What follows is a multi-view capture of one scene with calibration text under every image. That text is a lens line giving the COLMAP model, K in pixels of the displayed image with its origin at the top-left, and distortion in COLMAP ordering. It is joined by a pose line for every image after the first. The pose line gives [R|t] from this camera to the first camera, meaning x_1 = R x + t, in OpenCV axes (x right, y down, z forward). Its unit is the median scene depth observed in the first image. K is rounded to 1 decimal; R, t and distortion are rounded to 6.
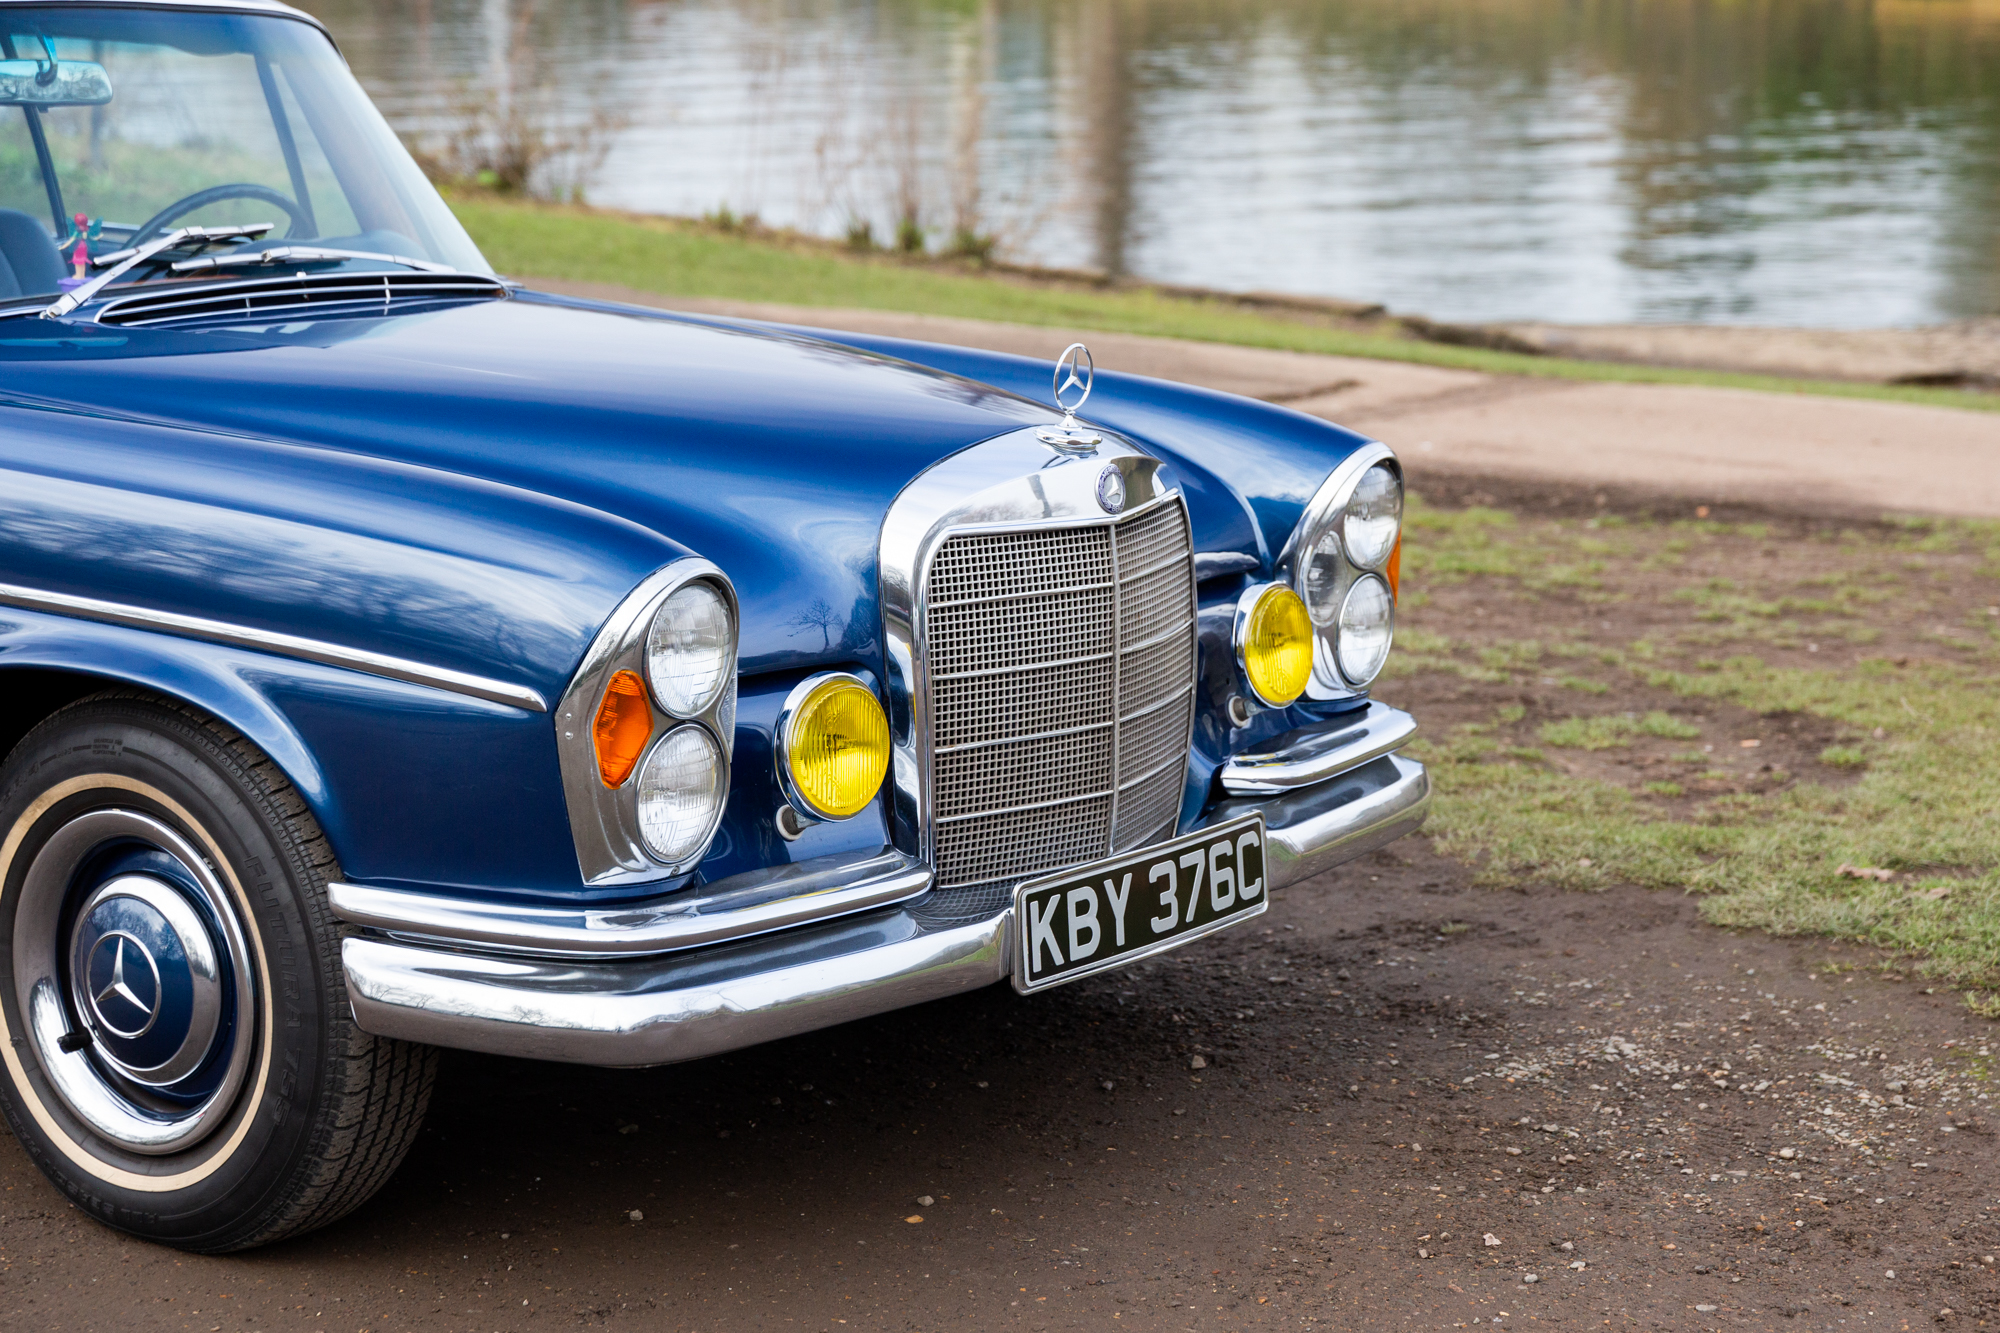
lens RADIAL K [[4083.4, 0, 1098.0], [0, 4083.4, 659.5], [0, 0, 1]] dist [-0.001815, -0.031662]
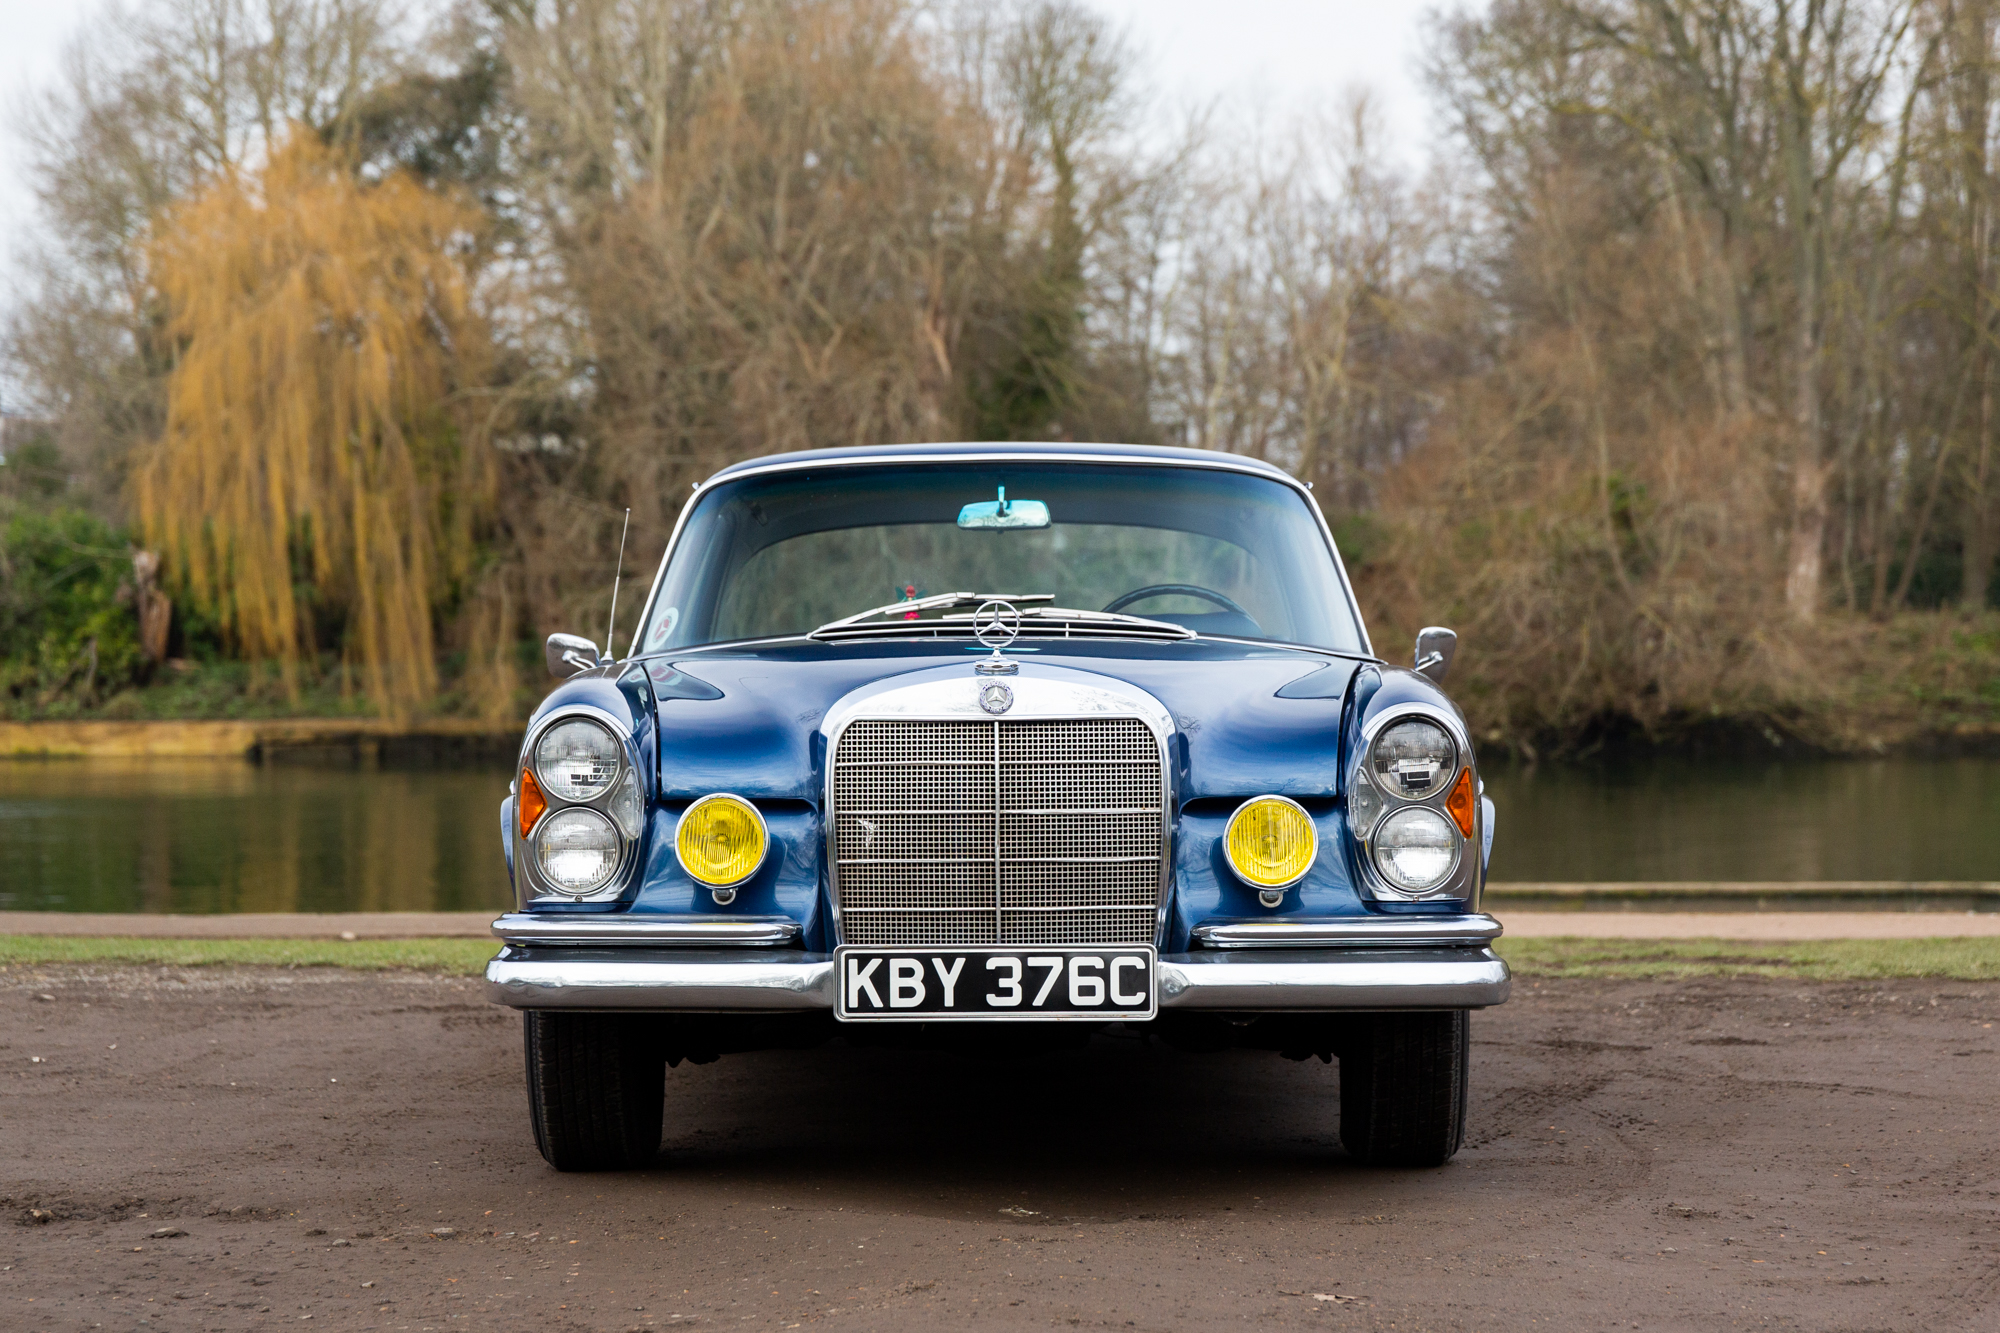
lens RADIAL K [[4595.6, 0, 1000.0], [0, 4595.6, 666.5], [0, 0, 1]] dist [-0.007412, 0.009477]
pose [[0.548046, -0.041620, -0.835412, 1.377499], [-0.124281, 0.983623, -0.130535, 0.161563], [0.827164, 0.175365, 0.533898, 0.126815]]
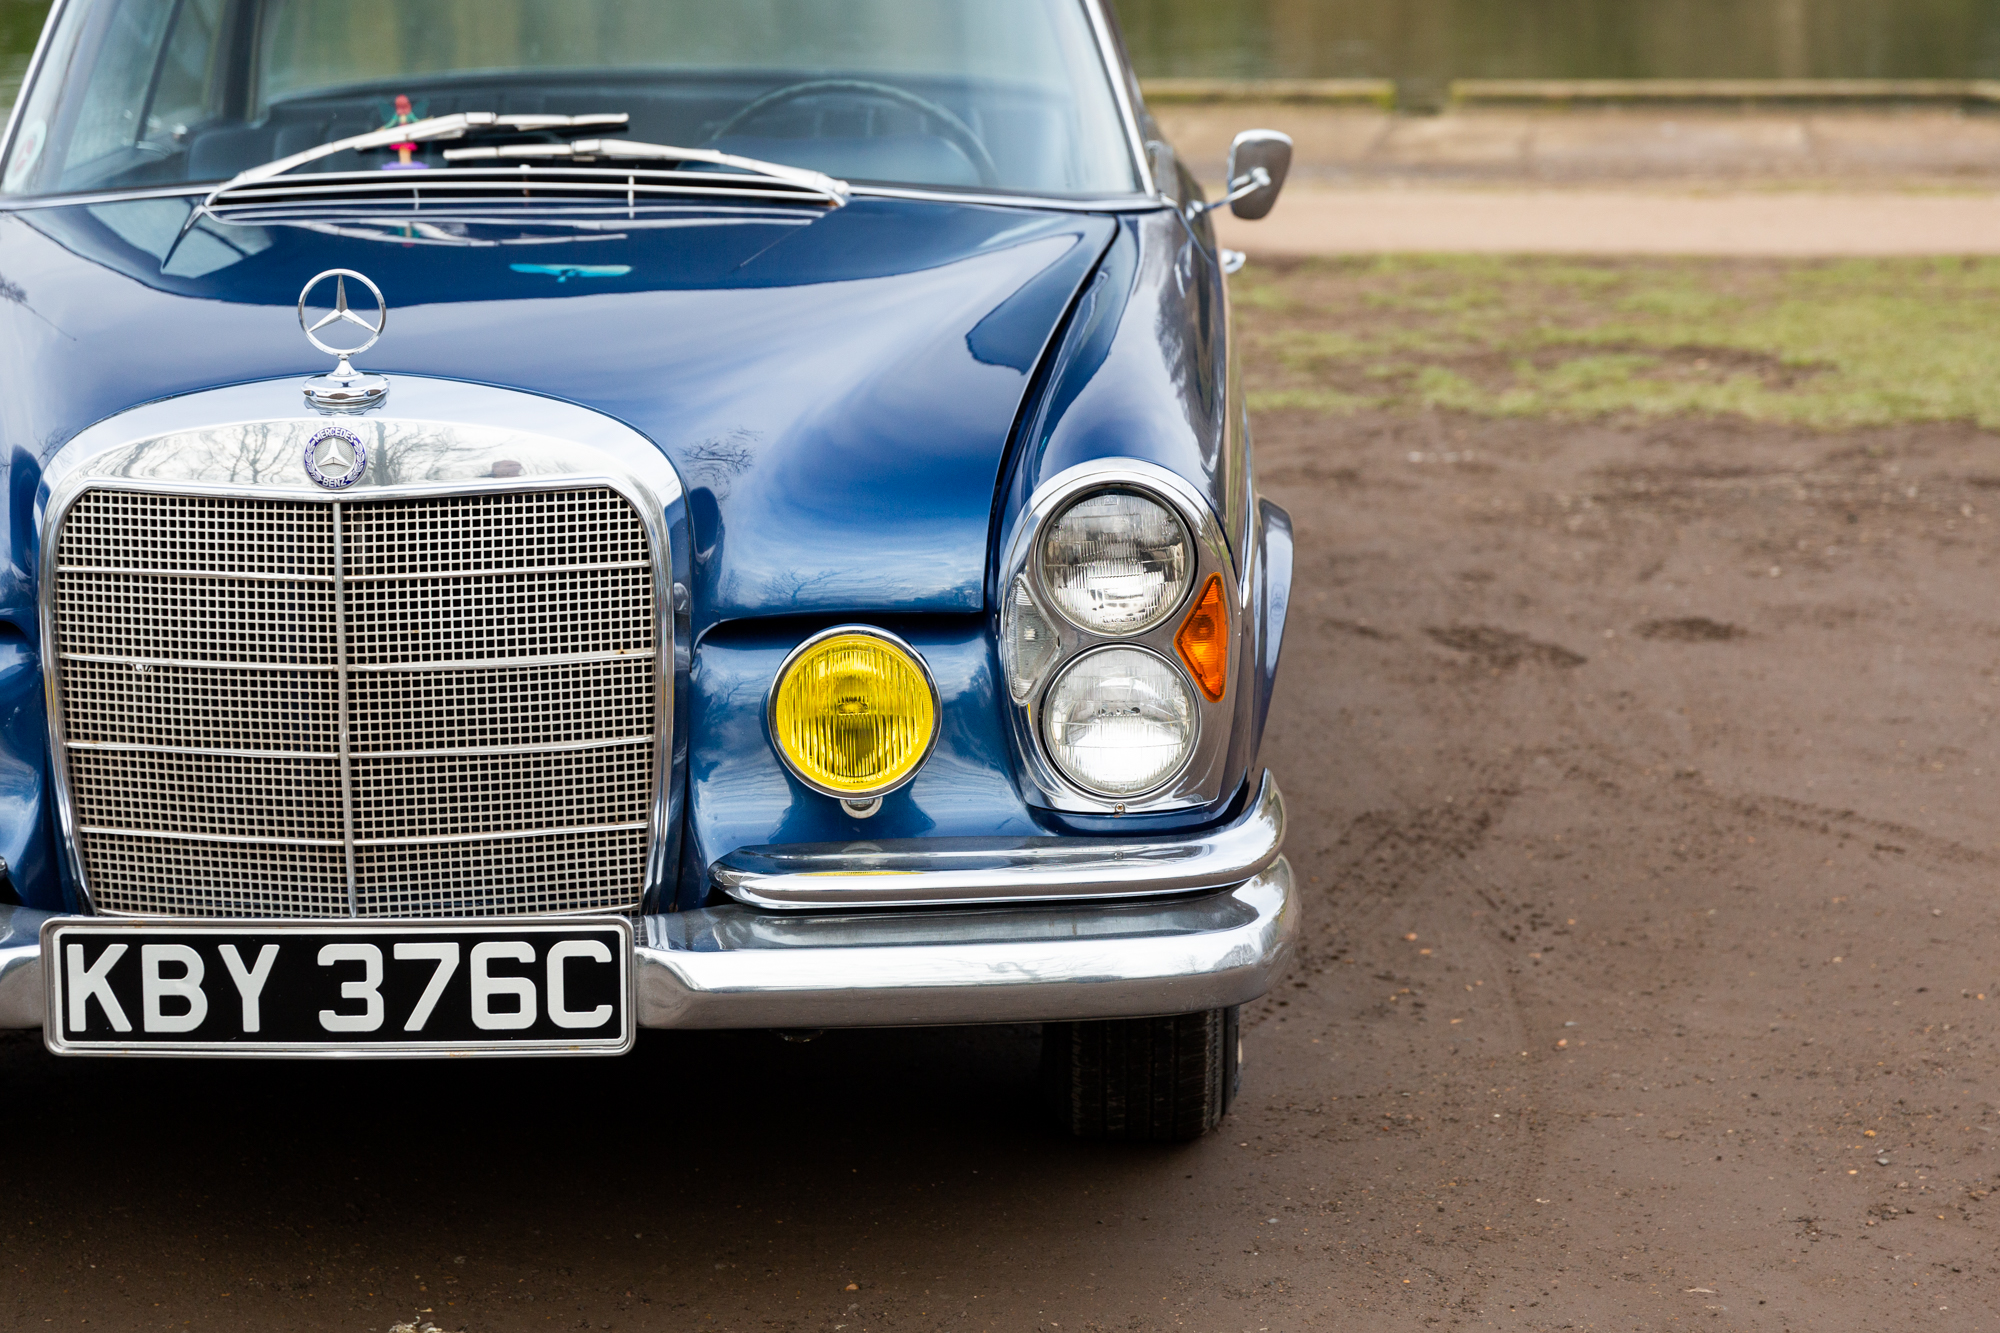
lens RADIAL K [[4083.4, 0, 1098.0], [0, 4083.4, 659.5], [0, 0, 1]] dist [-0.001815, -0.031662]
pose [[0.554804, 0.133389, -0.821218, 0.733861], [-0.125610, 0.989179, 0.075810, -0.081379], [0.822444, 0.061093, 0.565556, 0.684546]]
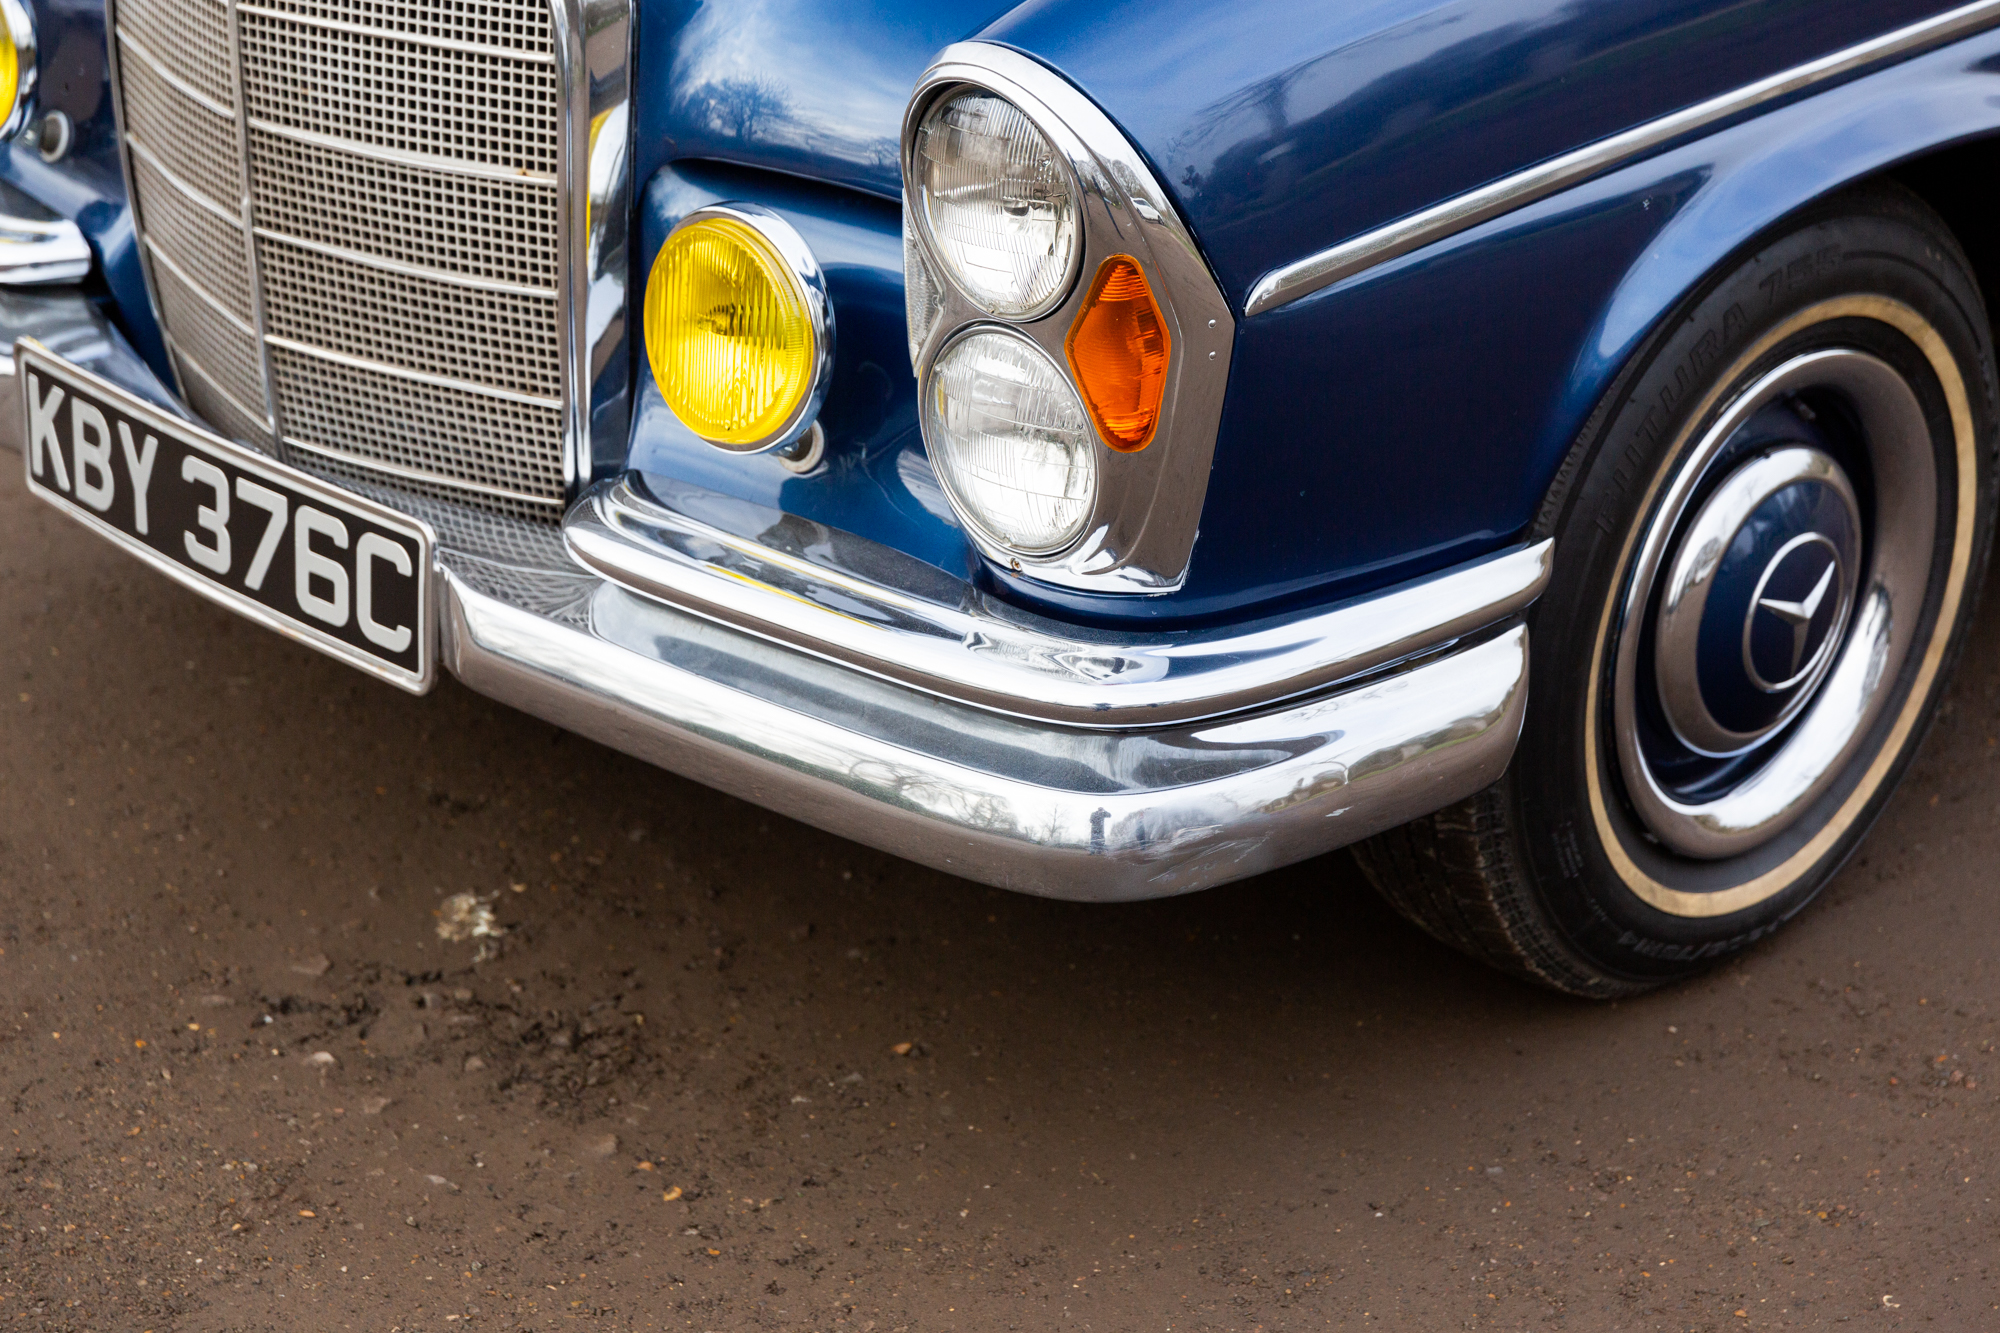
lens RADIAL K [[3803.5, 0, 1030.6], [0, 3803.5, 668.9], [0, 0, 1]] dist [0.008973, -0.074792]
pose [[-0.203308, 0.395787, -0.895555, 0.532457], [-0.170760, 0.886307, 0.430466, -0.197832], [0.964109, 0.240443, -0.112609, 1.211959]]
